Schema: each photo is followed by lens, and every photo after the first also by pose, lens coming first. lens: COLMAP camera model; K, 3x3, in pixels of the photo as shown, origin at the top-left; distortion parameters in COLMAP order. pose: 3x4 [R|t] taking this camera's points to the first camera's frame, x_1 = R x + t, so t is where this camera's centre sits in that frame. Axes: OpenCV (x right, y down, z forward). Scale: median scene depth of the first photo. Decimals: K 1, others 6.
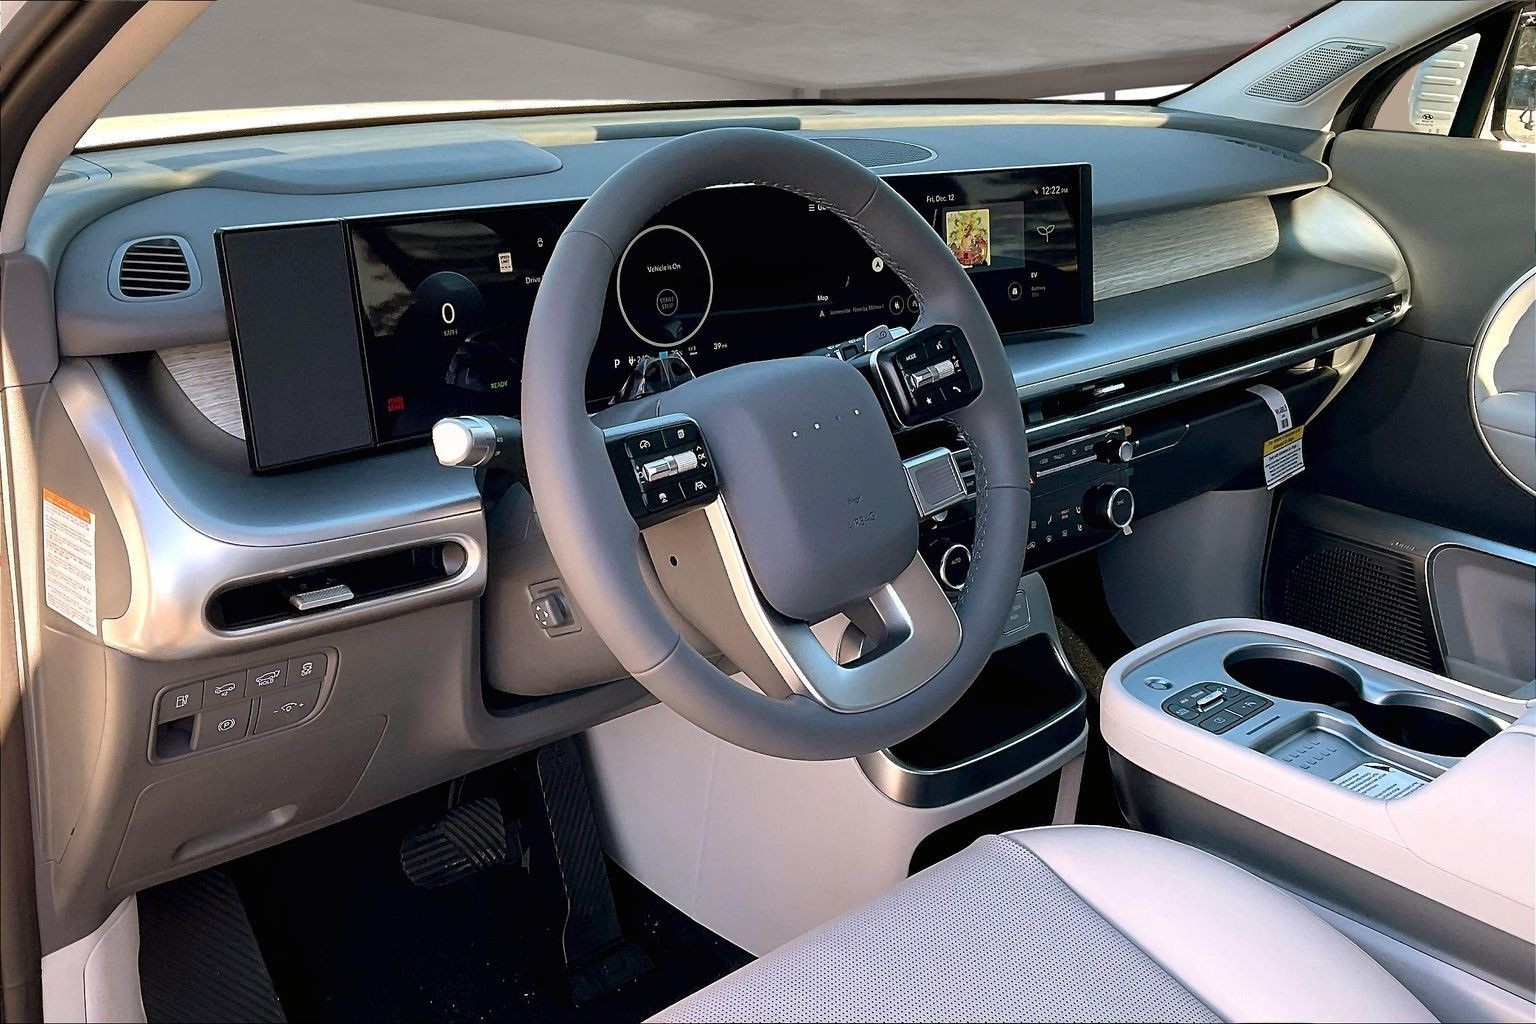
lens RADIAL K [[1524.9, 0, 768.0], [0, 1524.9, 512.0], [0, 0, 1]] dist [0.095878, -0.006536]
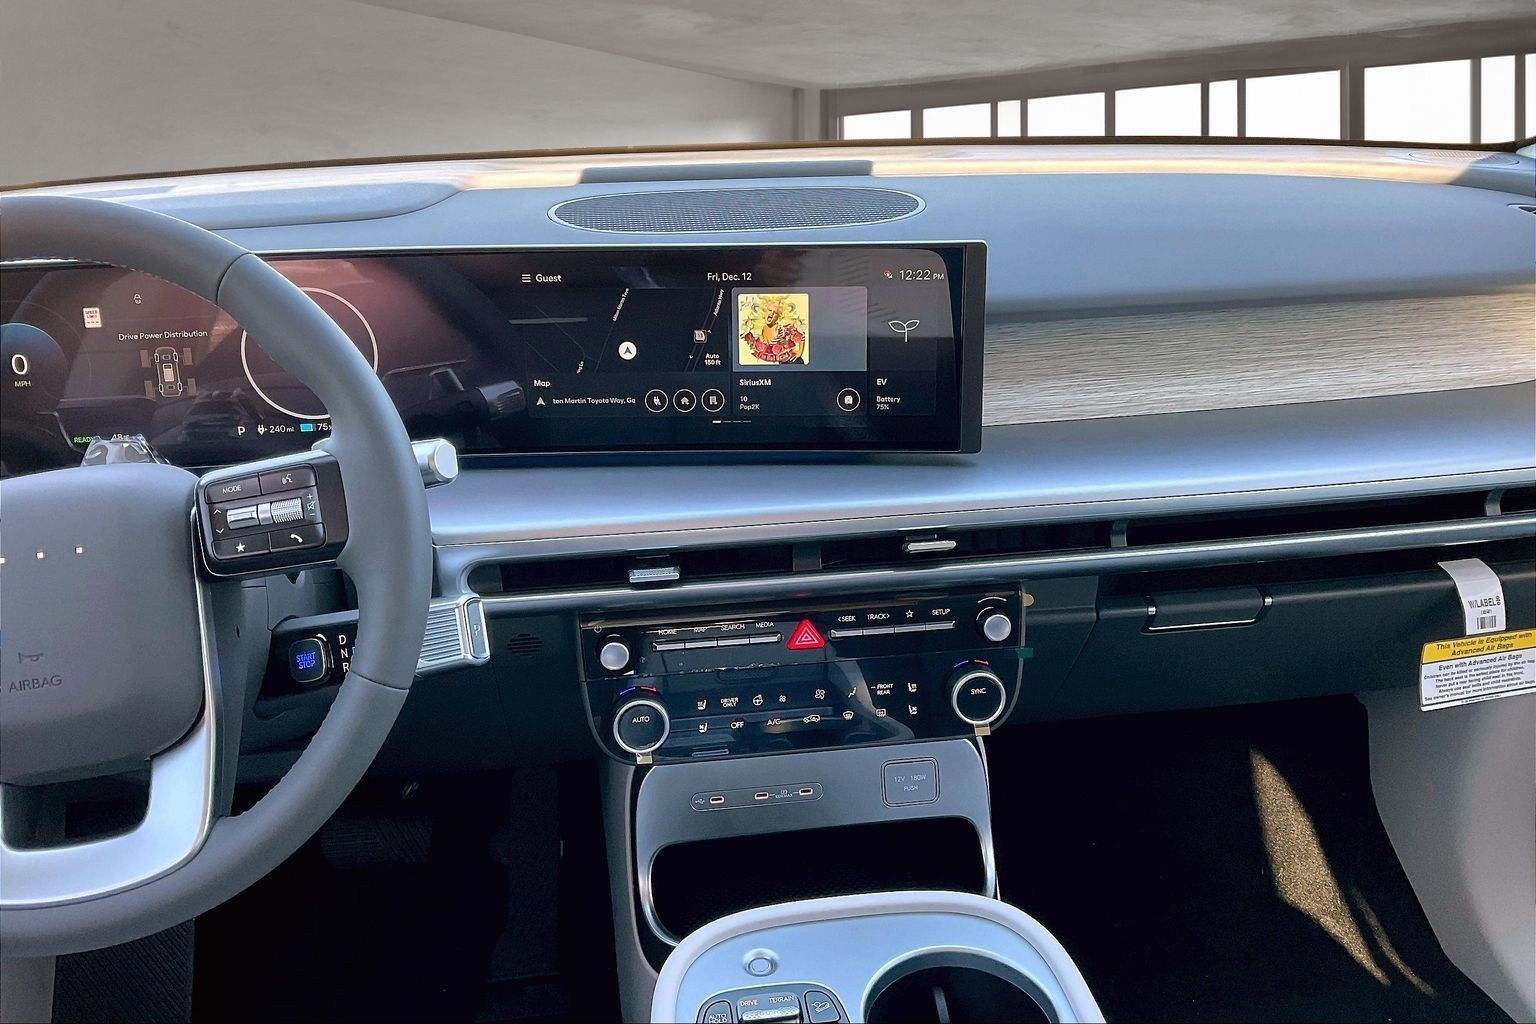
lens RADIAL K [[1256.6, 0, 768.0], [0, 1256.6, 512.0], [0, 0, 1]] dist [0.096530, -0.176428]
pose [[0.804778, 0.182942, -0.564681, 0.500860], [-0.156799, 0.983049, 0.095014, -0.141526], [0.572492, 0.012076, 0.819822, 0.444442]]
